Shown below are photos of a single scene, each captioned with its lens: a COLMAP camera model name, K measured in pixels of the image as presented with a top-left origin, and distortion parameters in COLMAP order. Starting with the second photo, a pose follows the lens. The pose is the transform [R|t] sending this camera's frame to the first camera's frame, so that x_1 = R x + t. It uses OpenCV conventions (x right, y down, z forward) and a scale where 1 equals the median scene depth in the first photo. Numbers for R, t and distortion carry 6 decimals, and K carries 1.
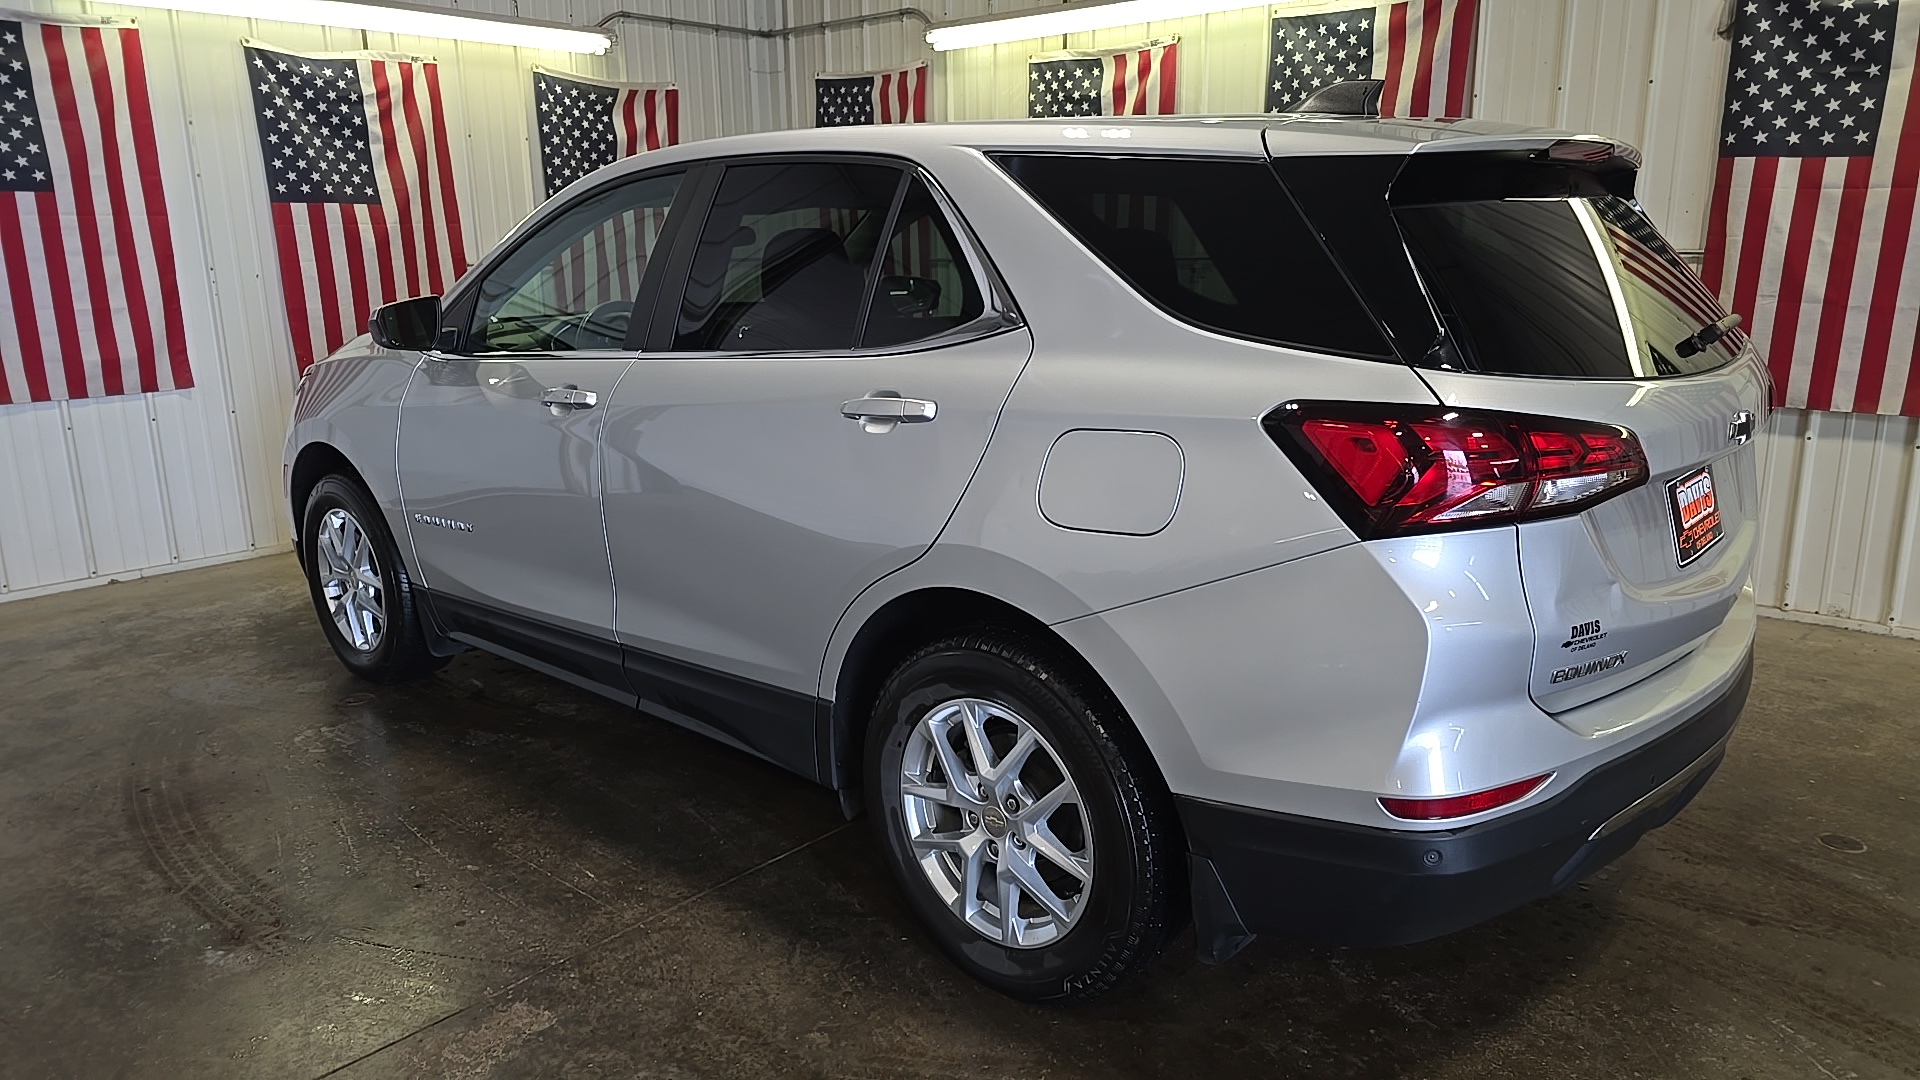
lens RADIAL K [[1329.0, 0, 967.5], [0, 1329.0, 543.2], [0, 0, 1]] dist [0.062751, -0.068785]
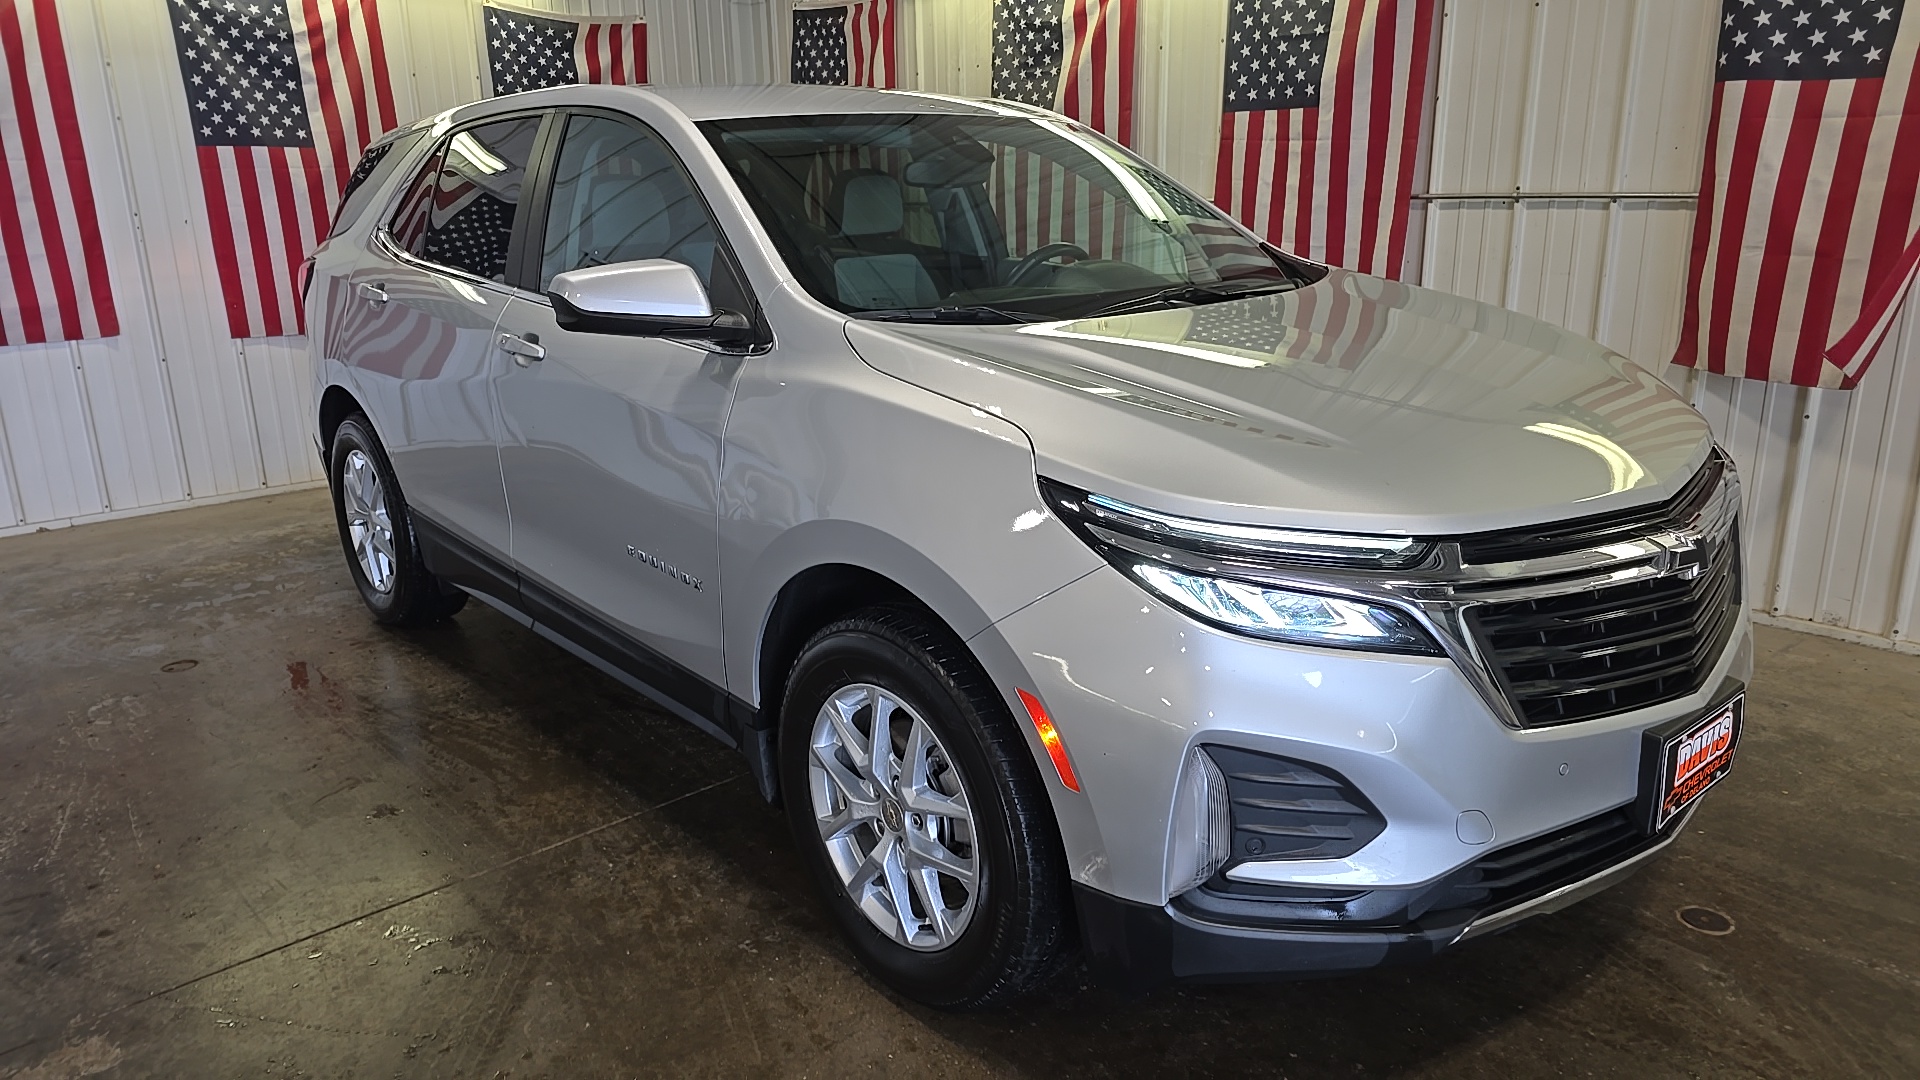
lens RADIAL K [[1317.0, 0, 962.4], [0, 1317.0, 547.8], [0, 0, 1]] dist [0.083272, -0.079914]
pose [[0.993649, 0.025764, -0.109537, 0.151050], [-0.020348, 0.998528, 0.050278, -0.021264], [0.110671, -0.047730, 0.992710, 0.075230]]
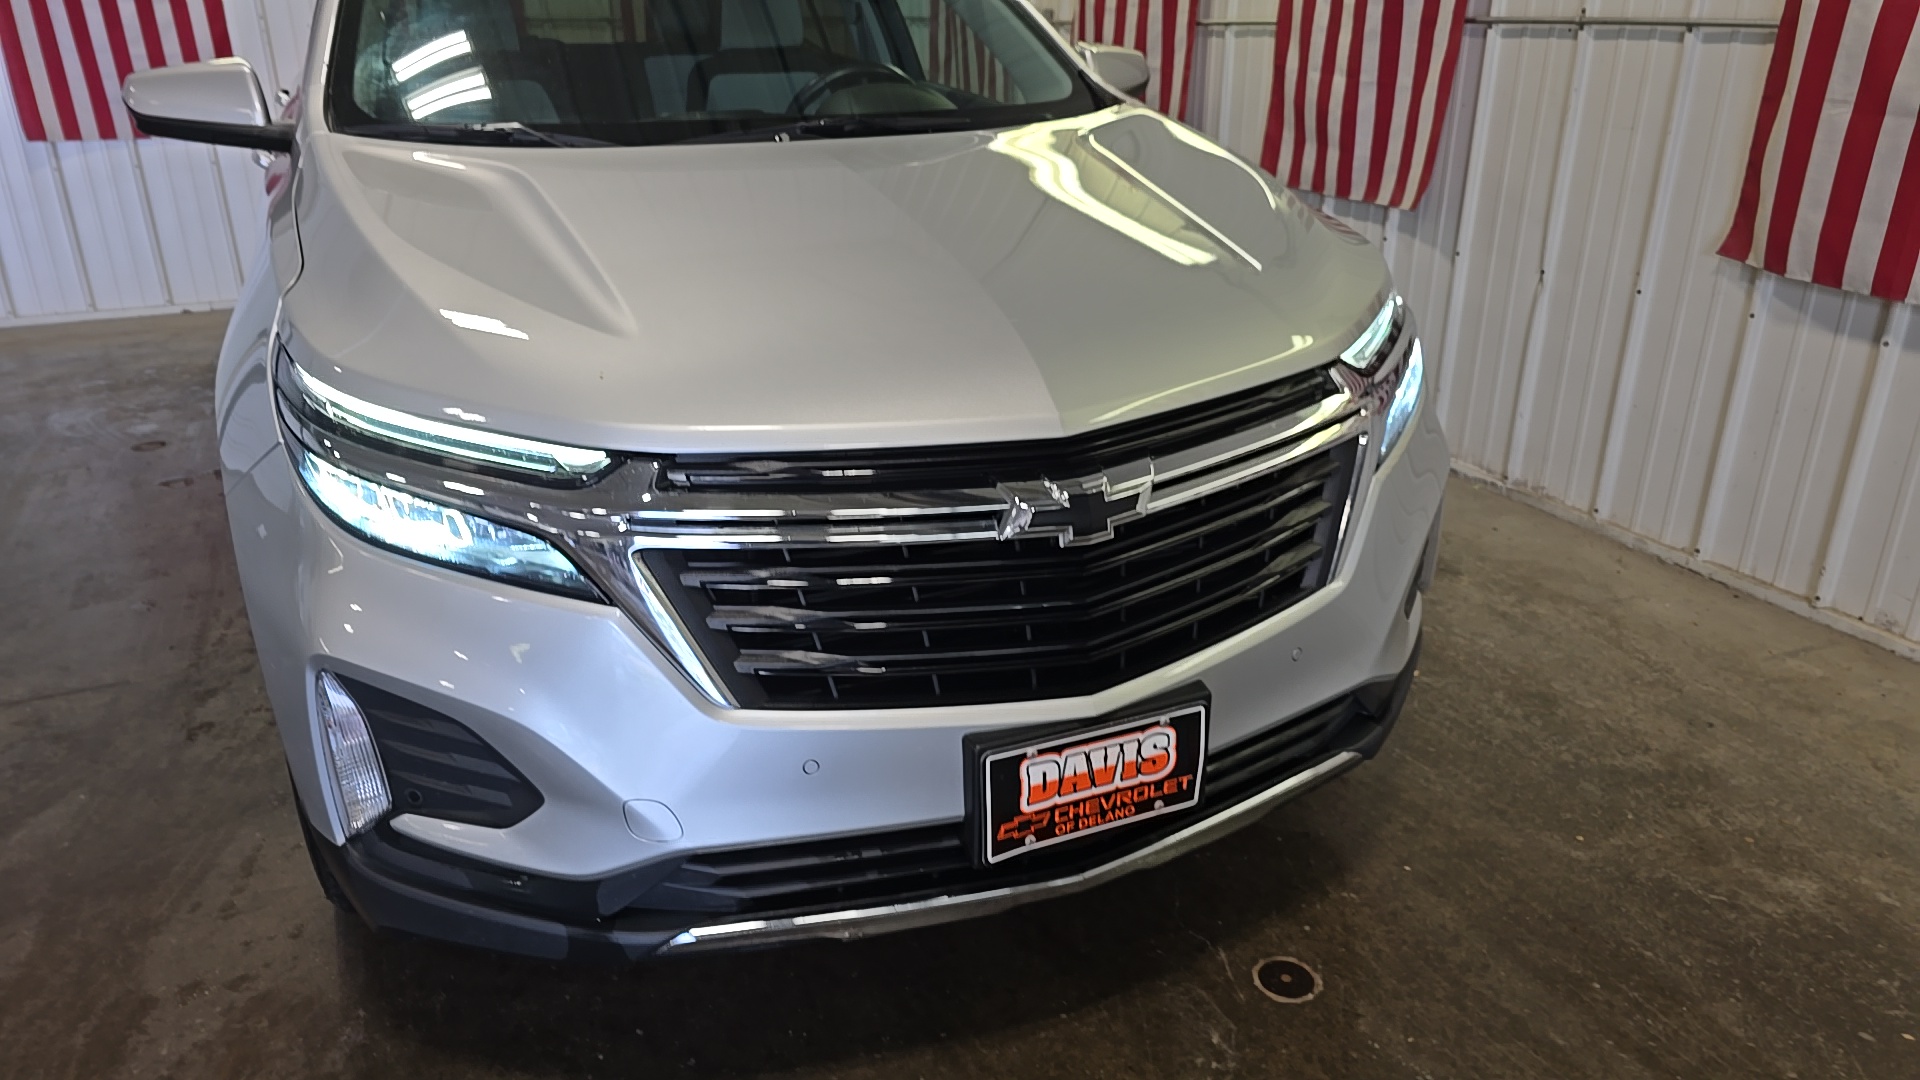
lens RADIAL K [[1317.0, 0, 962.4], [0, 1317.0, 547.8], [0, 0, 1]] dist [0.083272, -0.079914]
pose [[0.911969, 0.163079, -0.376453, 0.386989], [-0.099907, 0.978256, 0.181753, -0.044244], [0.397908, -0.128143, 0.908432, 0.207281]]
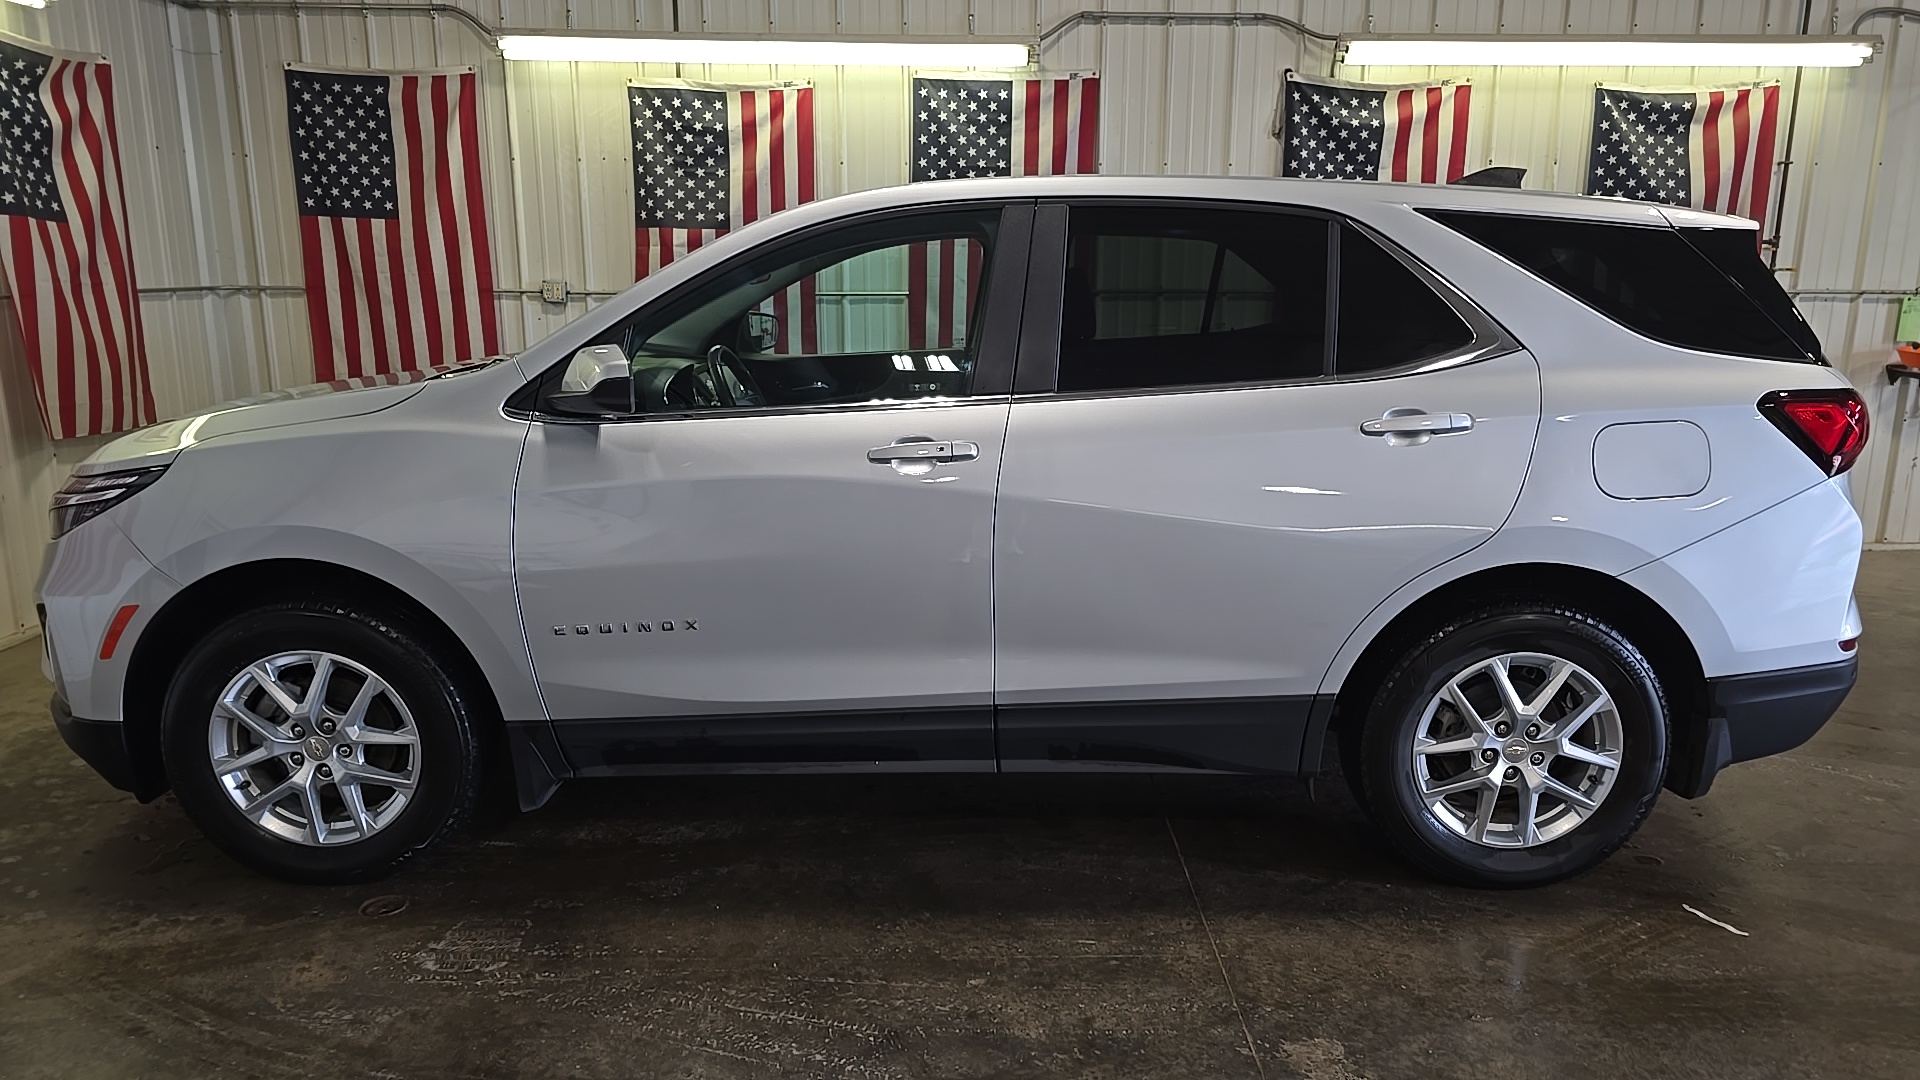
lens RADIAL K [[1331.0, 0, 1013.8], [0, 1331.0, 543.0], [0, 0, 1]] dist [0.058886, -0.056093]
pose [[0.719269, -0.126042, 0.683202, -0.494113], [0.142868, 0.989221, 0.032089, -0.037747], [-0.679883, 0.074527, 0.729524, 0.170803]]
